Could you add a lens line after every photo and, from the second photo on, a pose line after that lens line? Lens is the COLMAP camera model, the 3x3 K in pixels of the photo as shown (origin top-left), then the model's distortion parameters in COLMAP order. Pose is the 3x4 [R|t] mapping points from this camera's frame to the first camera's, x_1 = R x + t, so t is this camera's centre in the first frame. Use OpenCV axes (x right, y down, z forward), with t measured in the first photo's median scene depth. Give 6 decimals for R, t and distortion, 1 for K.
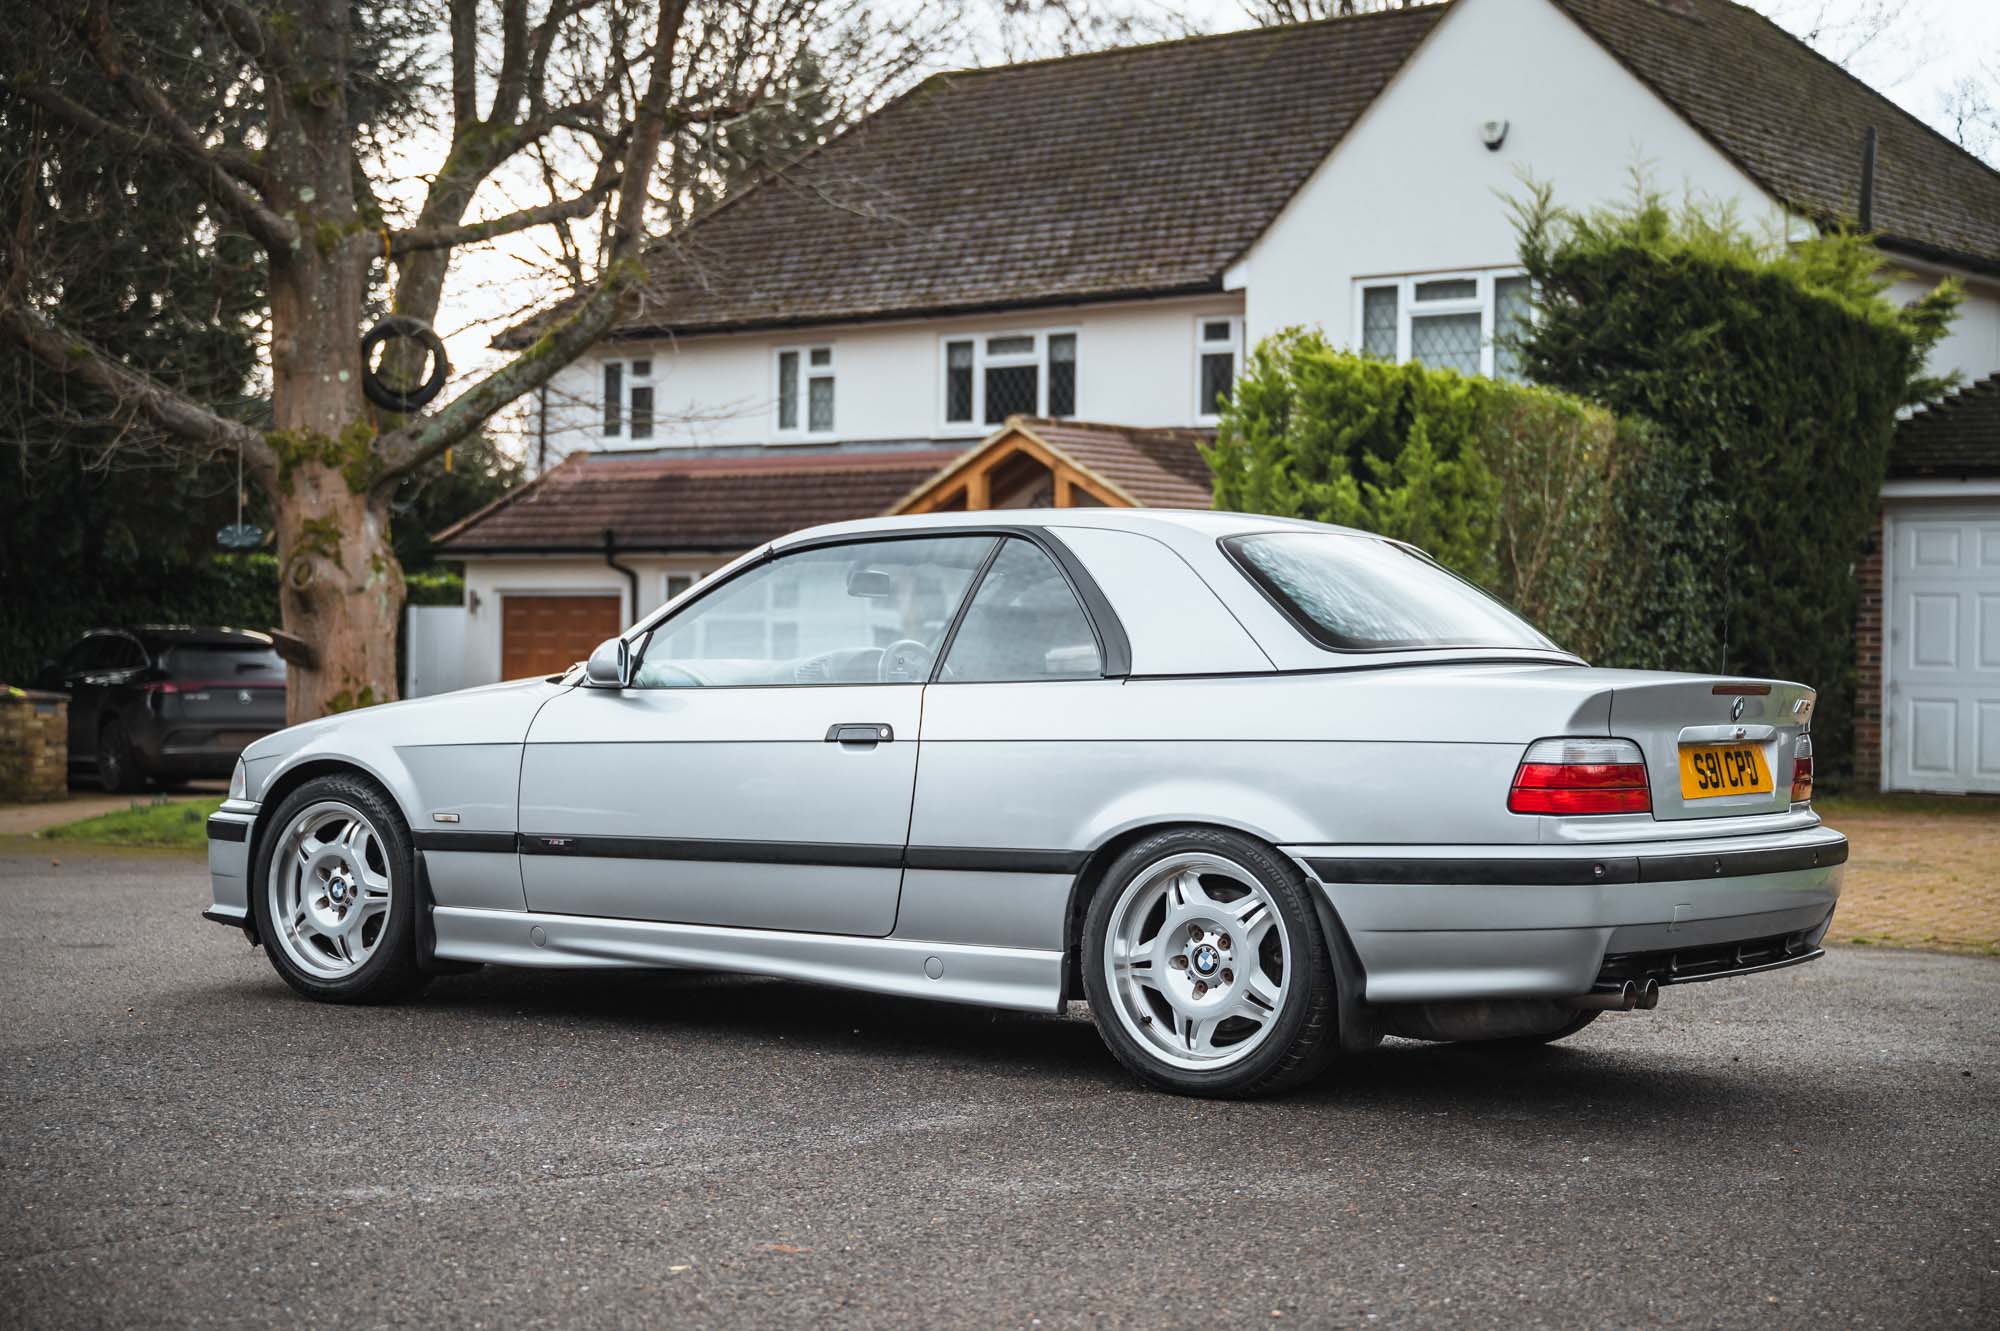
lens RADIAL K [[3091.4, 0, 1000.0], [0, 3091.4, 665.5], [0, 0, 1]] dist [-0.007568, -0.054664]
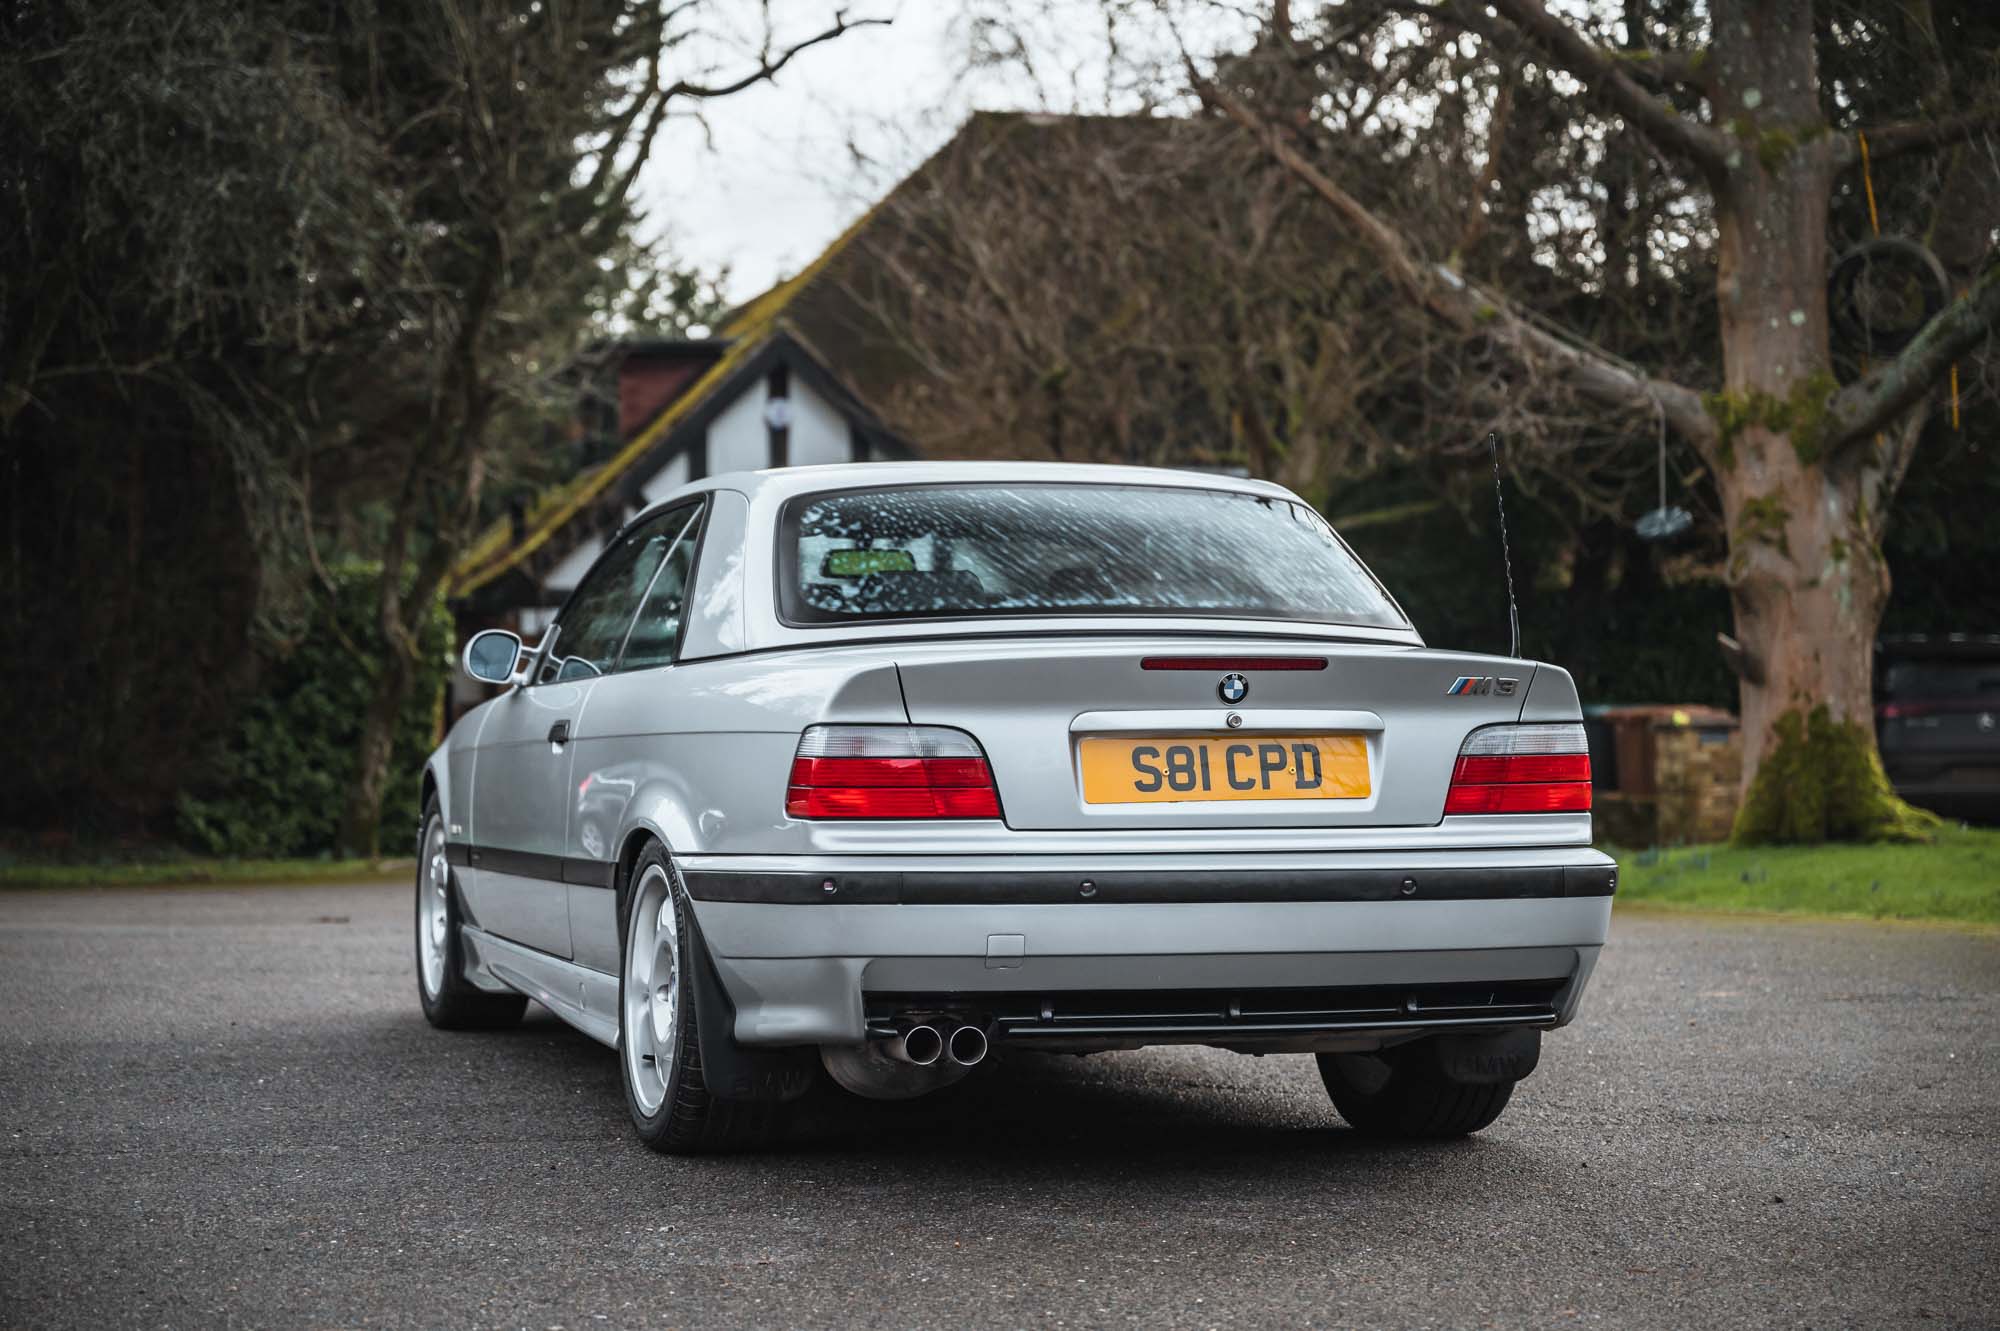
lens RADIAL K [[3949.9, 0, 961.3], [0, 3949.9, 662.2], [0, 0, 1]] dist [0.015304, -0.250513]
pose [[0.778718, -0.020411, -0.627042, 0.263048], [0.015279, 0.999791, -0.013570, 0.006518], [0.627188, 0.000987, 0.778867, 0.063444]]
